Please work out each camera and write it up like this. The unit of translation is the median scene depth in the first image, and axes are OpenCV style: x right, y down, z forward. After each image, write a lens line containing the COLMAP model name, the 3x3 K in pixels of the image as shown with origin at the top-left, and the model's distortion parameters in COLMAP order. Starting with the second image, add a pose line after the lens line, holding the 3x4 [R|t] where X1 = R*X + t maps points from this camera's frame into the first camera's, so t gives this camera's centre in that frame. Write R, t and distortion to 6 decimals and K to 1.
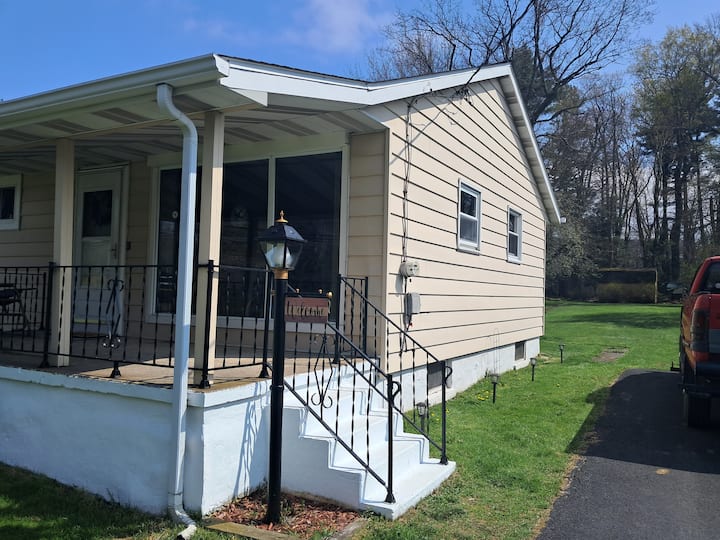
lens RADIAL K [[566.1, 0, 360.0], [0, 566.1, 270.0], [0, 0, 1]] dist [0.102877, 0.000745]
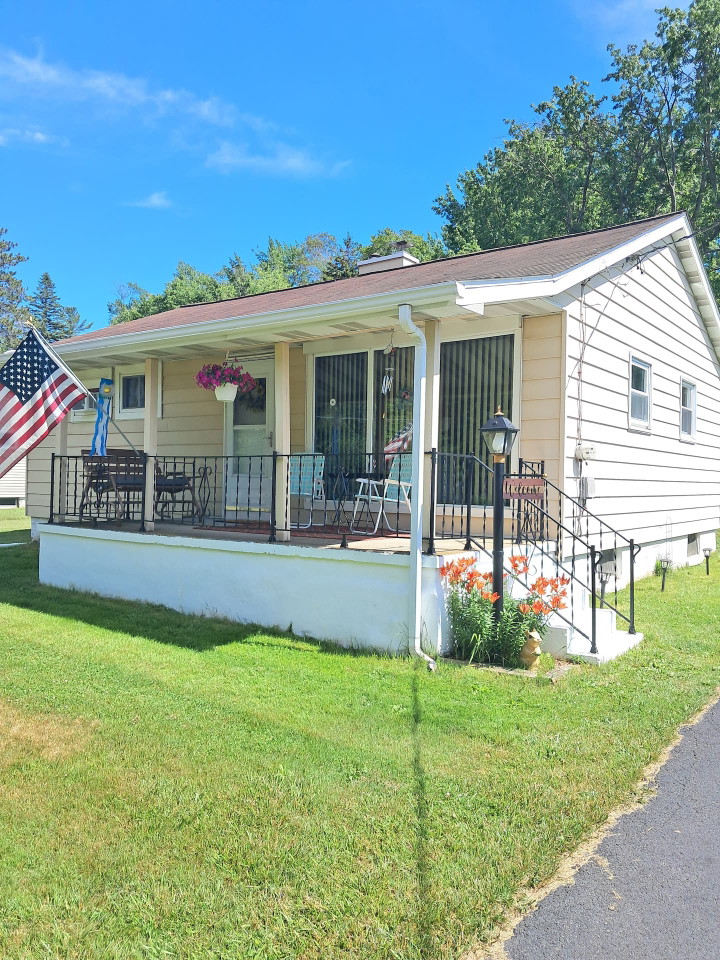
lens RADIAL K [[733.4, 0, 358.9], [0, 733.4, 486.1], [0, 0, 1]] dist [0.008572, -0.002714]
pose [[0.990243, -0.010200, -0.138978, -0.123429], [0.016203, 0.998980, 0.042136, -0.002775], [0.138406, -0.043977, 0.989399, -0.308021]]
